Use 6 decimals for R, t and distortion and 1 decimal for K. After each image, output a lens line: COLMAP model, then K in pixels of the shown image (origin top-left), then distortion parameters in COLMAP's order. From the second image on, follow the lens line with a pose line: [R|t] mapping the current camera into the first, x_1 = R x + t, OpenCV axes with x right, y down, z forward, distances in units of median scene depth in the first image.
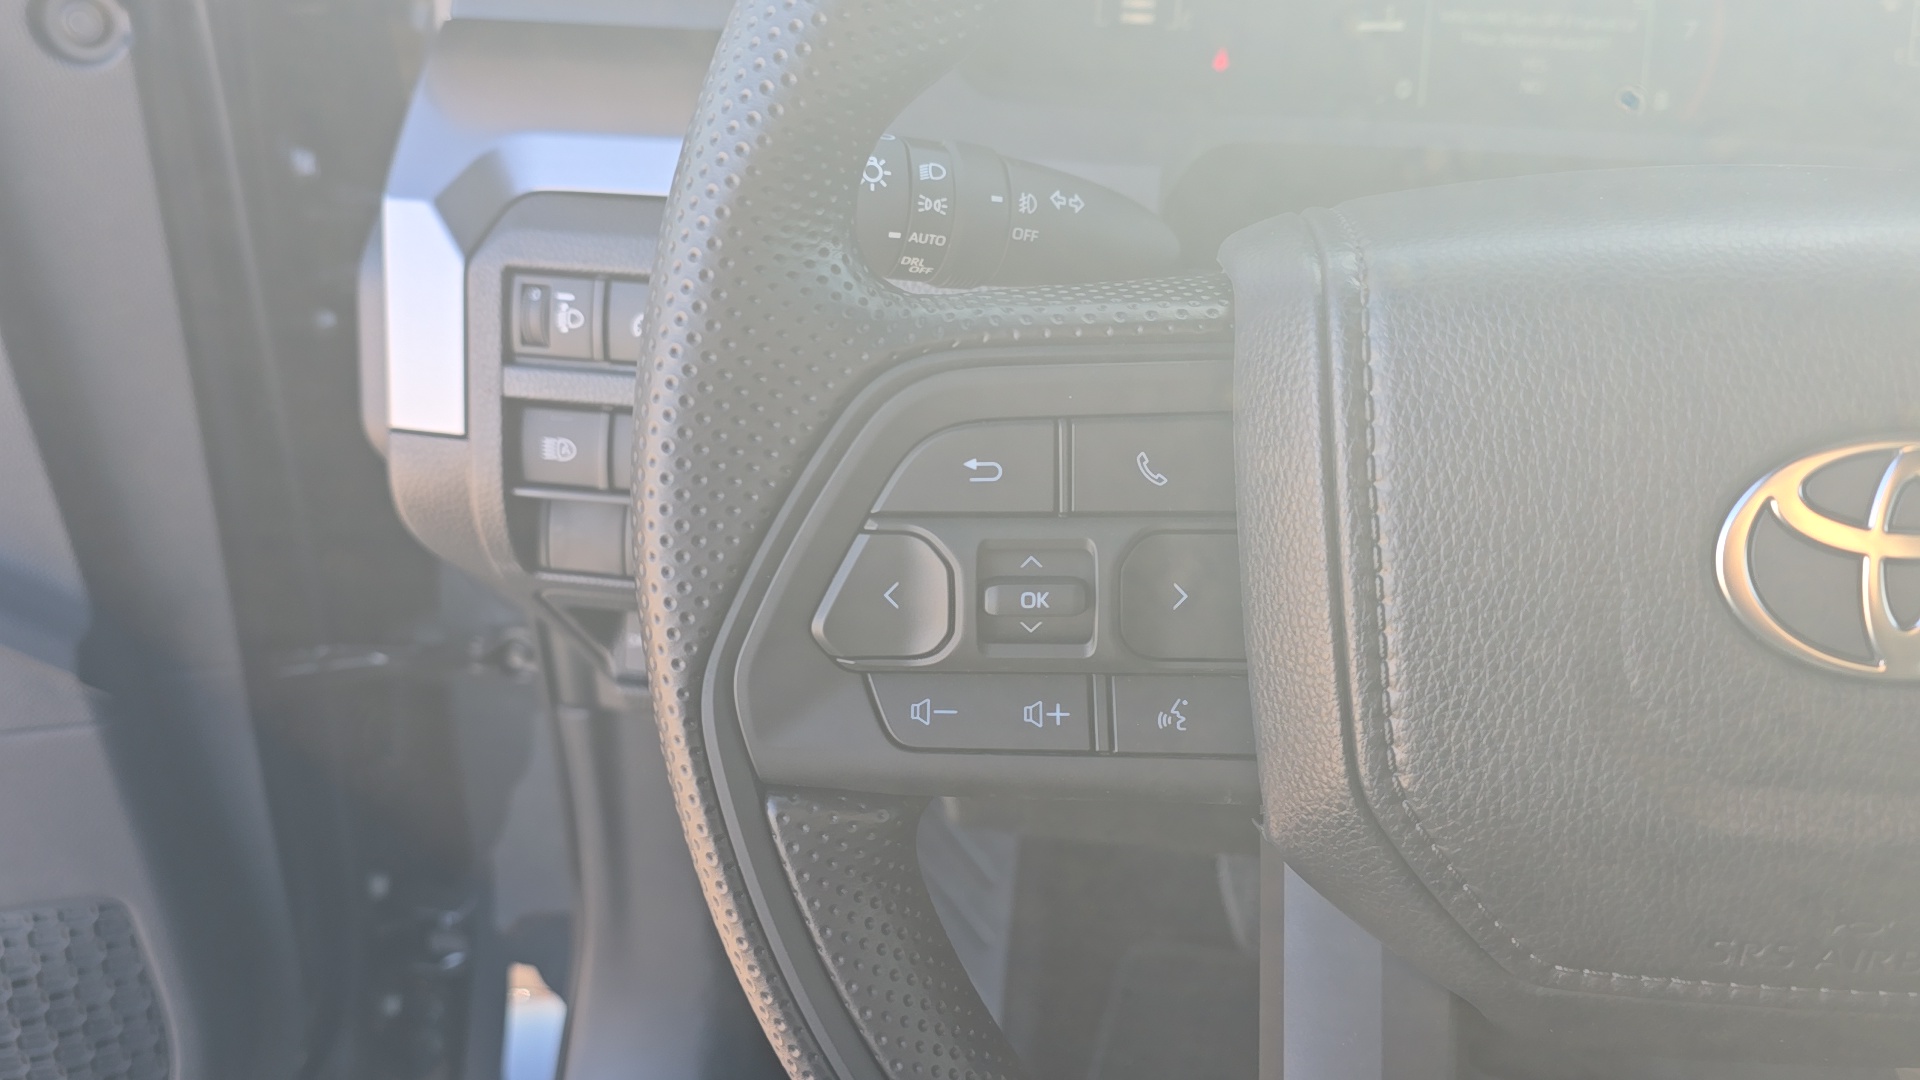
lens RADIAL K [[1706.8, 0, 994.1], [0, 1706.8, 539.8], [0, 0, 1]] dist [-0.027447, -0.003262]
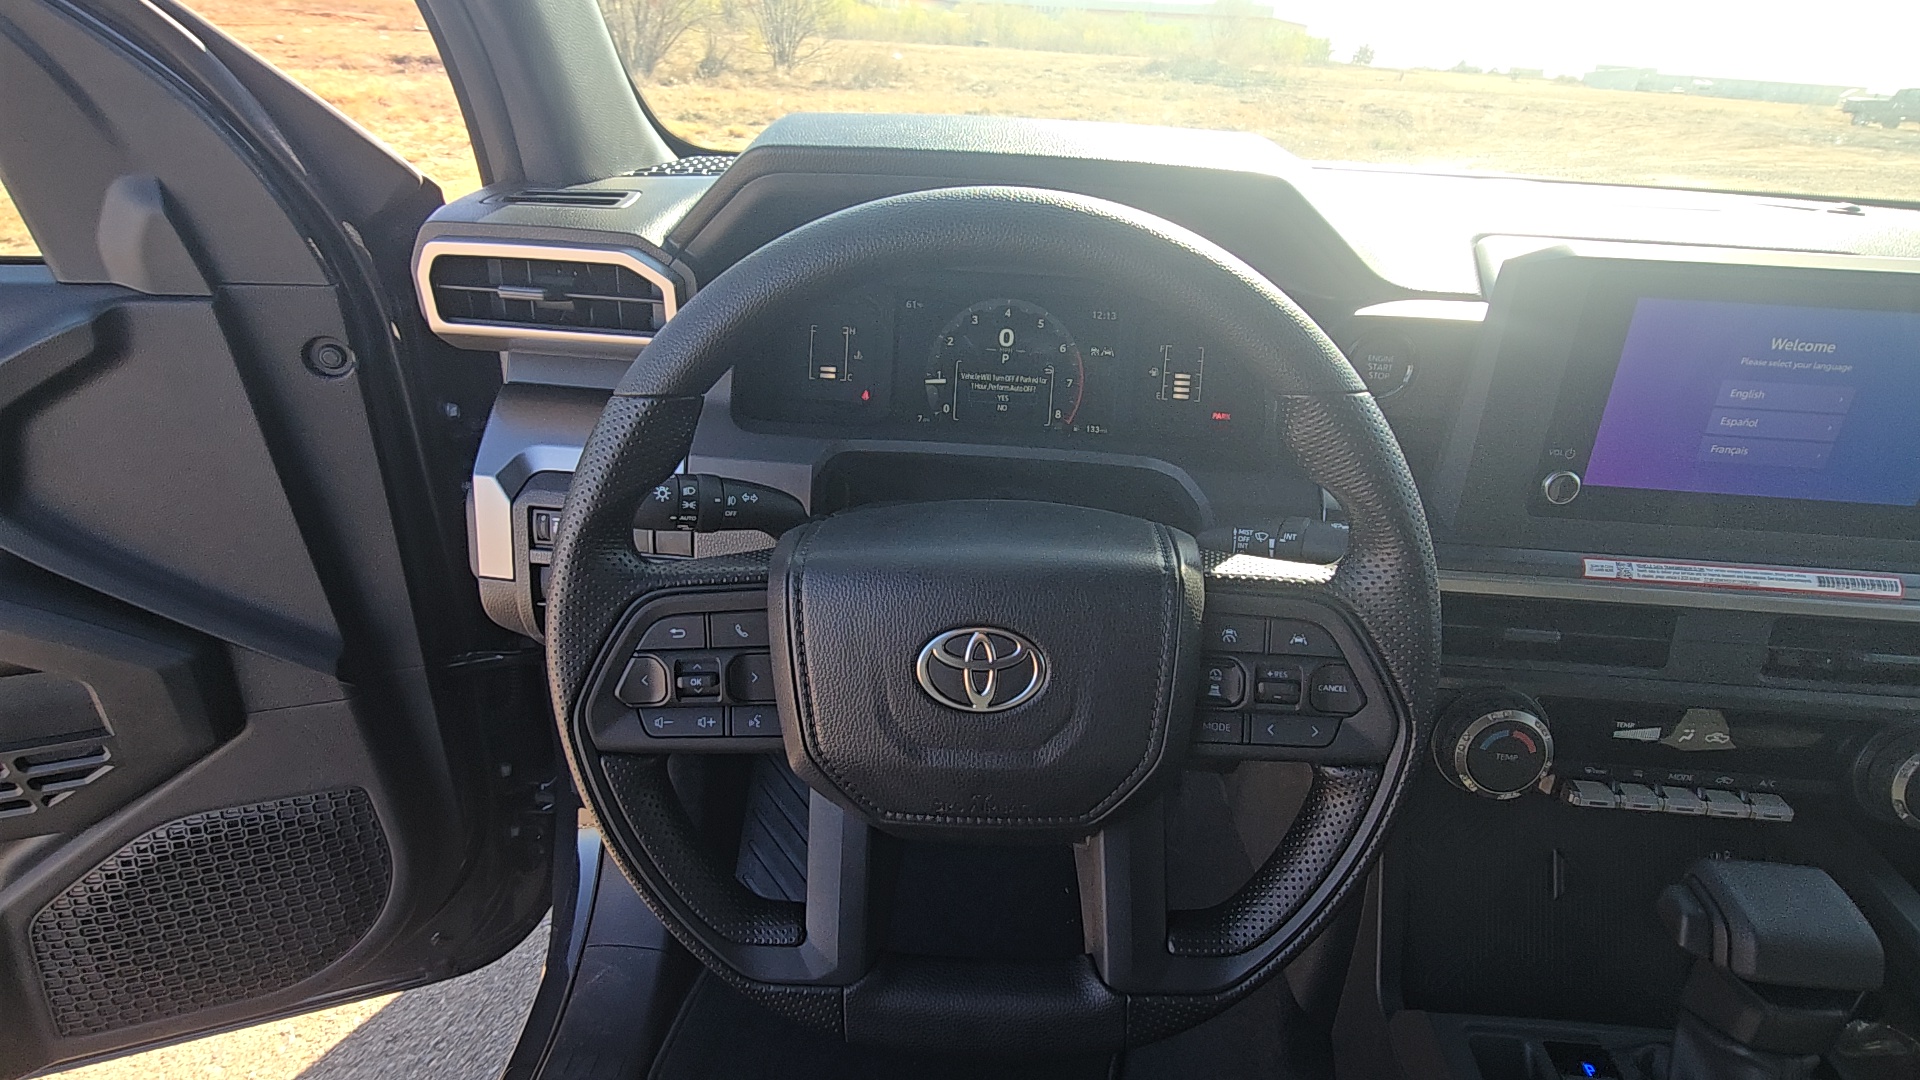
lens RADIAL K [[978.9, 0, 957.3], [0, 978.9, 542.7], [0, 0, 1]] dist [0.003061, 0.001203]
pose [[0.997987, -0.018970, 0.060513, 0.199699], [0.019021, 0.999819, -0.000264, -0.101707], [-0.060497, 0.001415, 0.998167, -0.328495]]
